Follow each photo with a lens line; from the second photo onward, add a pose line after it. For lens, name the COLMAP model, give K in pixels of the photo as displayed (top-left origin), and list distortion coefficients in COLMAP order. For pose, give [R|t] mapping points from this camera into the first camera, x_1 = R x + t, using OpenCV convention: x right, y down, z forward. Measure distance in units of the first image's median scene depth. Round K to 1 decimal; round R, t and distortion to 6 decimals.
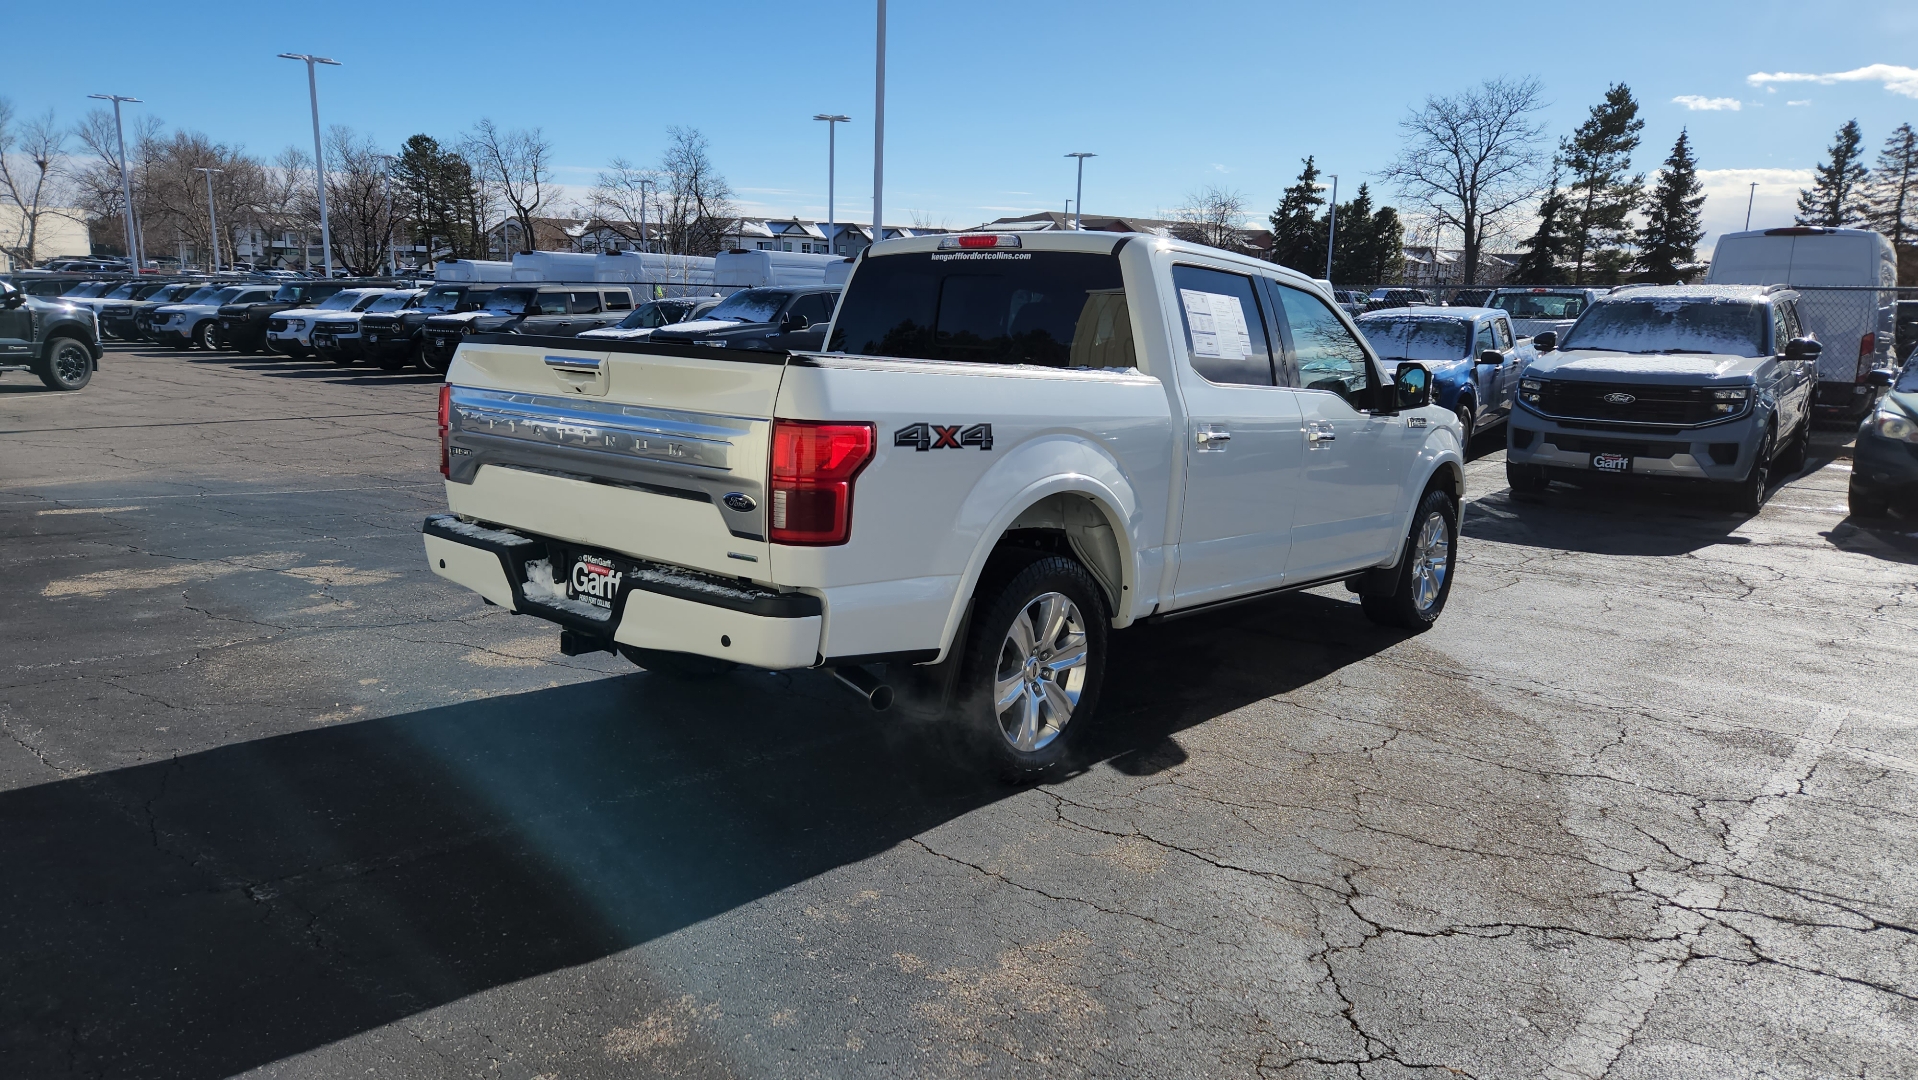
lens RADIAL K [[1274.9, 0, 927.4], [0, 1274.9, 544.9], [0, 0, 1]] dist [0.075604, -0.057925]
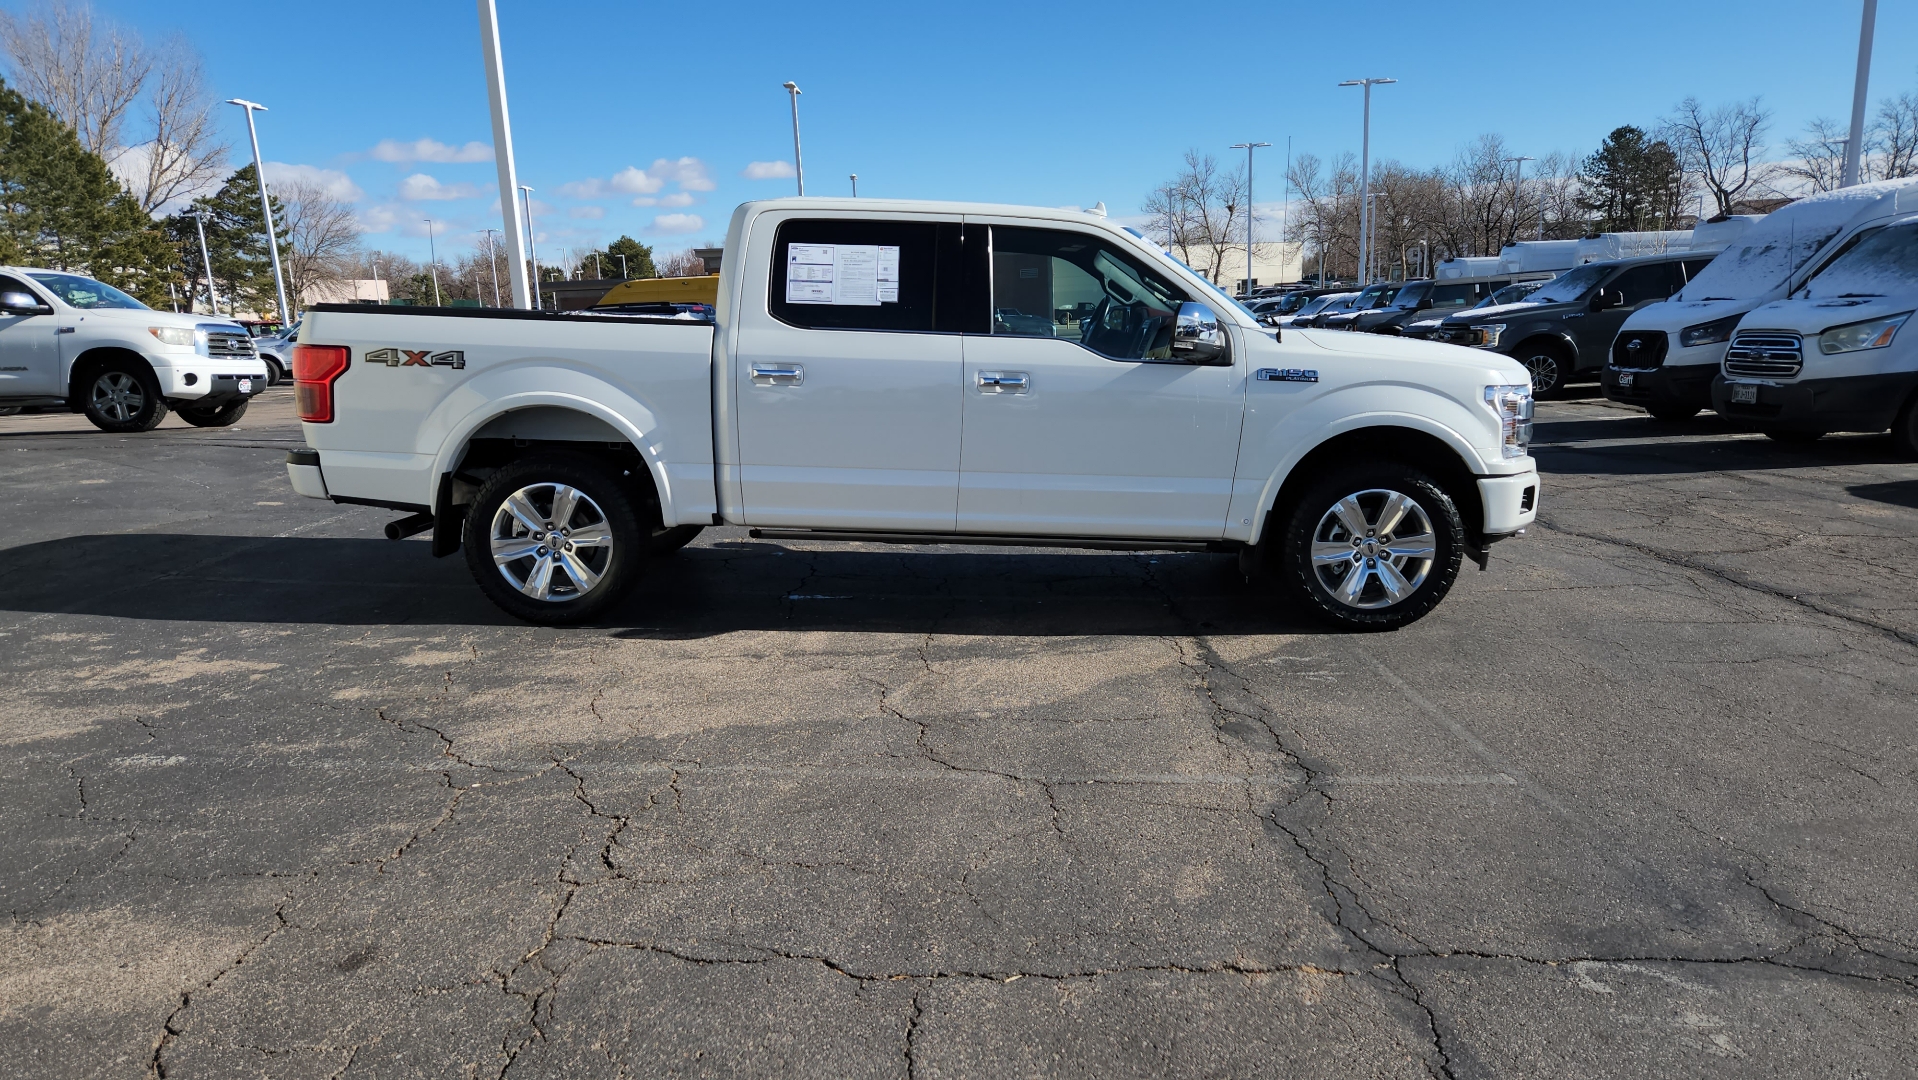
lens RADIAL K [[1273.5, 0, 933.5], [0, 1273.5, 570.8], [0, 0, 1]] dist [0.079814, -0.063796]
pose [[0.640454, 0.110030, -0.760073, 0.544239], [-0.100786, 0.993166, 0.058849, 0.003934], [0.761354, 0.038915, 0.647167, 0.174759]]
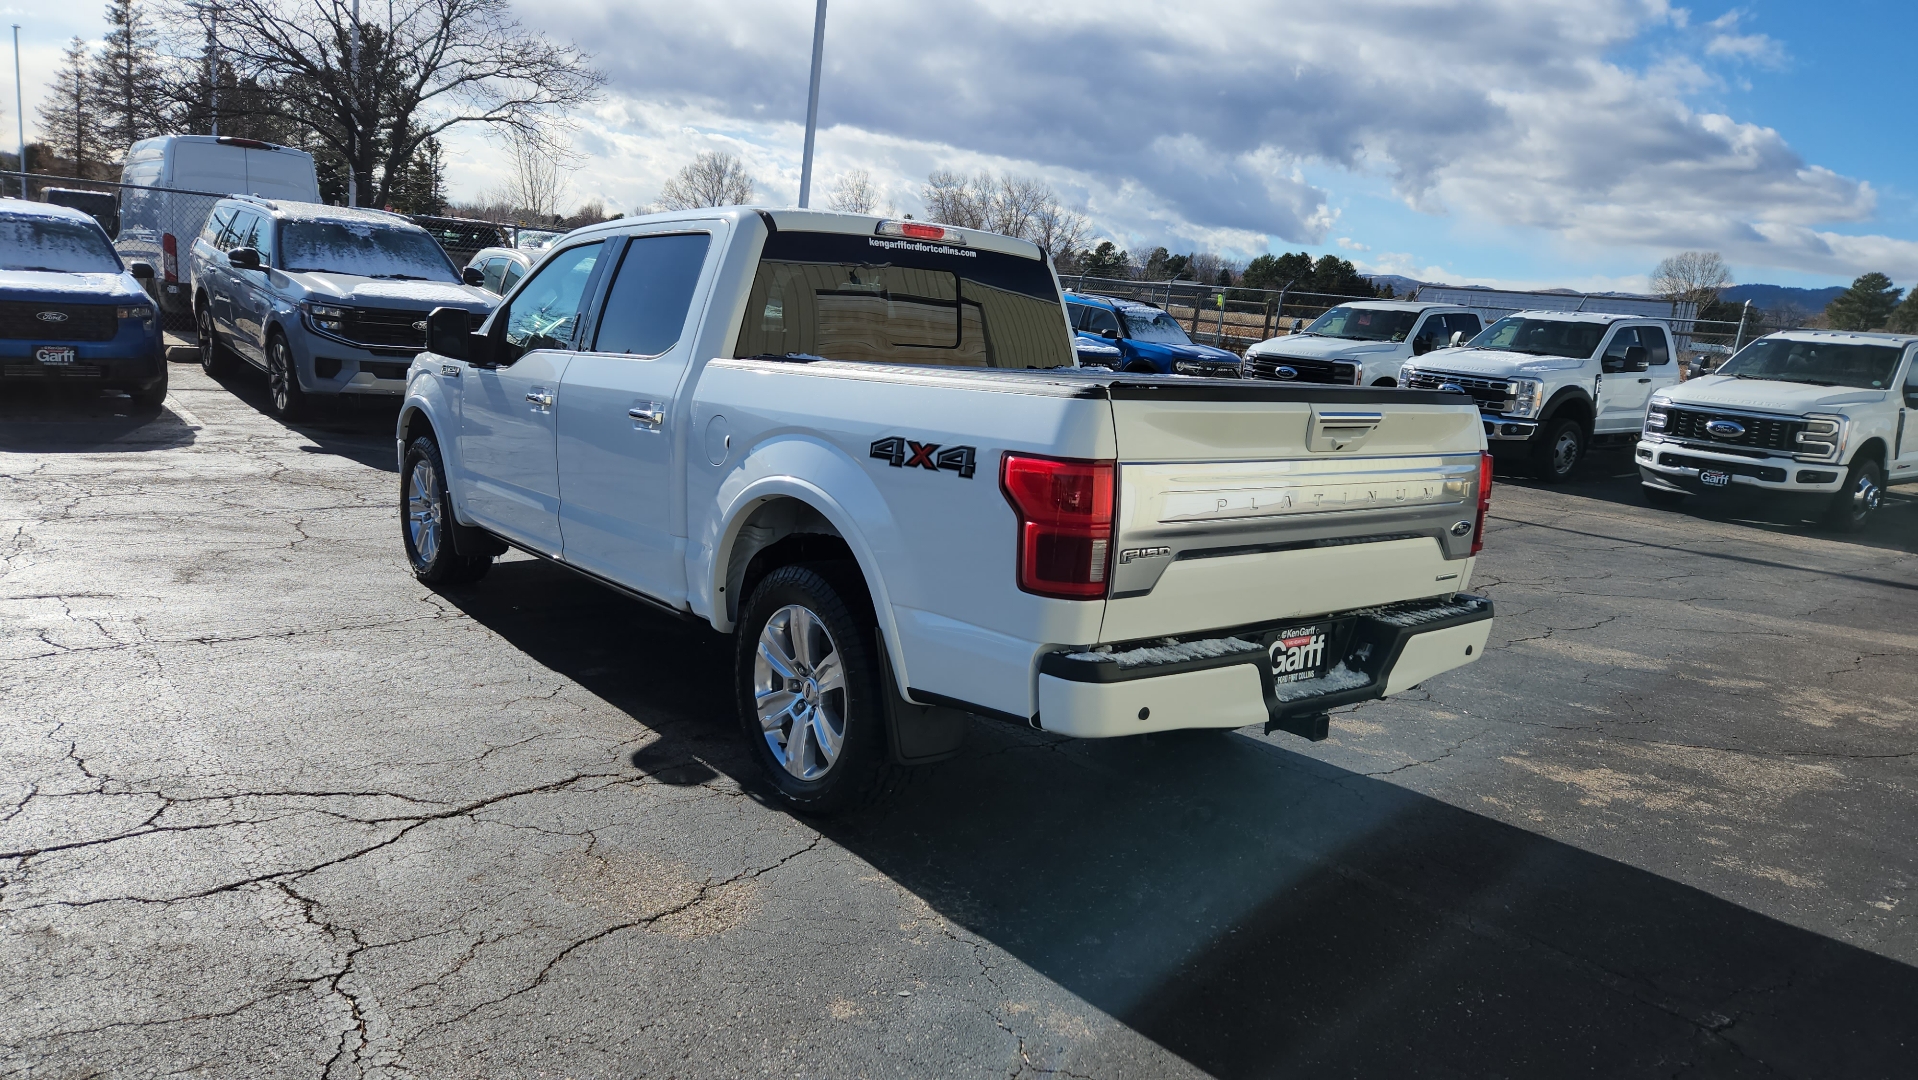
lens RADIAL K [[1273.5, 0, 932.1], [0, 1273.5, 553.3], [0, 0, 1]] dist [0.079814, -0.063796]
pose [[0.200947, -0.205057, 0.957900, -0.436959], [0.102562, 0.976876, 0.187603, -0.089436], [-0.974218, 0.060546, 0.217331, 0.394761]]
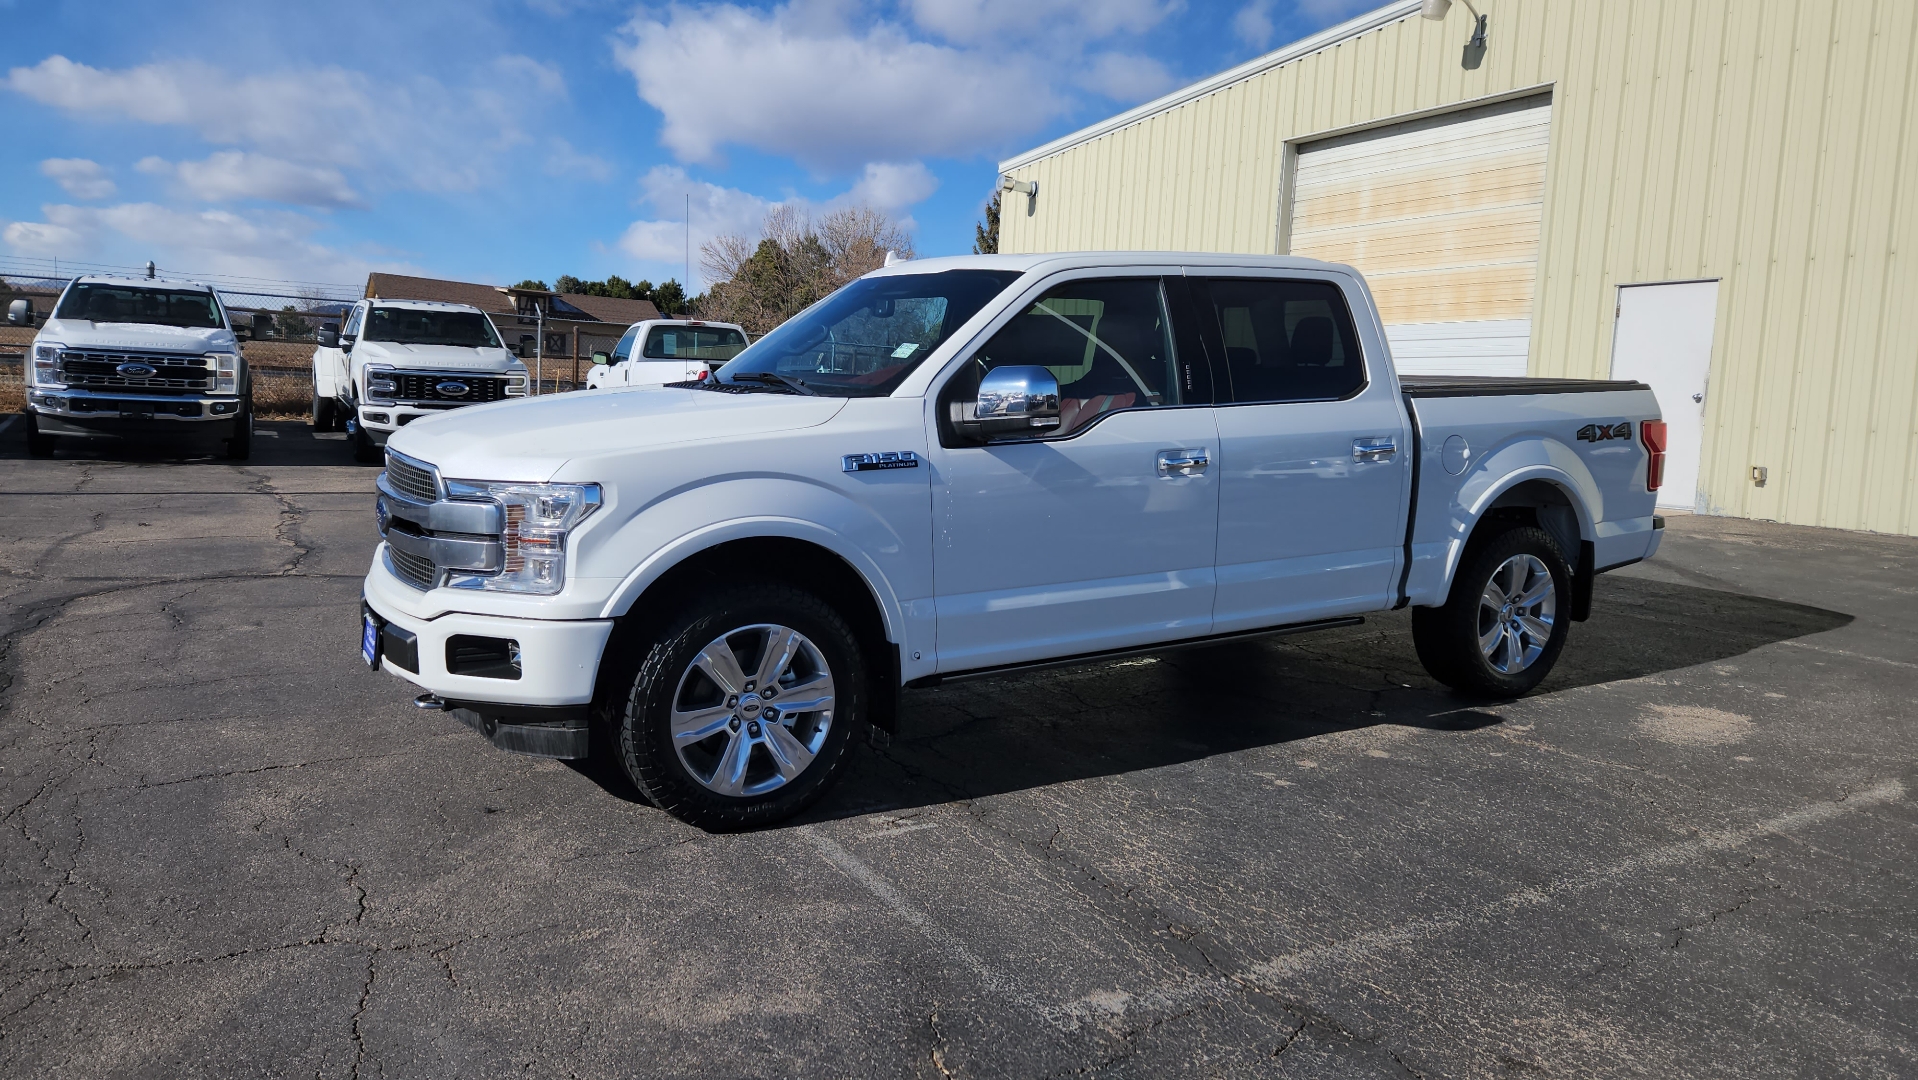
lens RADIAL K [[1274.9, 0, 916.1], [0, 1274.9, 518.8], [0, 0, 1]] dist [0.075604, -0.057925]
pose [[-0.940746, -0.106588, 0.321925, -0.036075], [-0.009121, 0.956928, 0.290183, -0.176315], [-0.338989, 0.270052, -0.901198, 1.070068]]
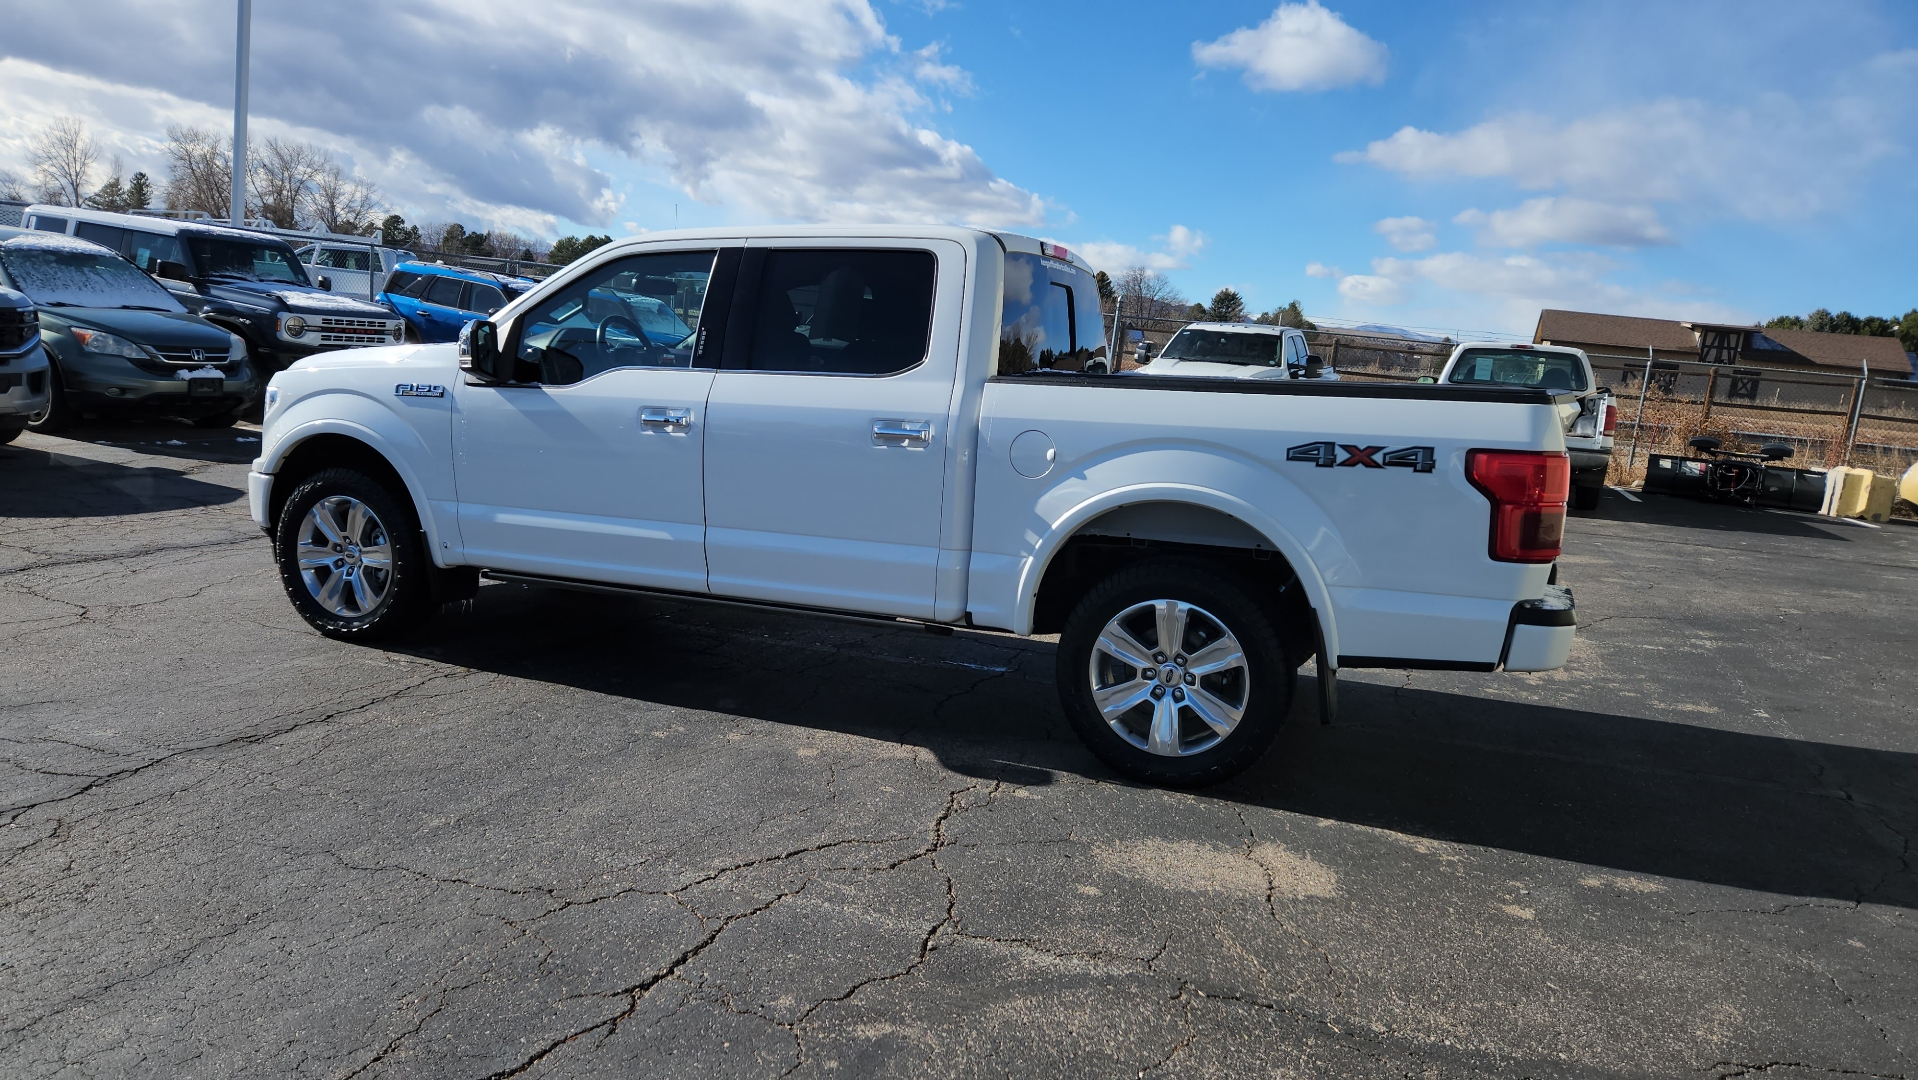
lens RADIAL K [[1274.9, 0, 917.9], [0, 1274.9, 539.8], [0, 0, 1]] dist [0.075604, -0.057925]
pose [[-0.309950, -0.203284, 0.928766, -0.444393], [0.082909, 0.967374, 0.239403, -0.131422], [-0.947131, 0.151206, -0.282983, 0.697174]]
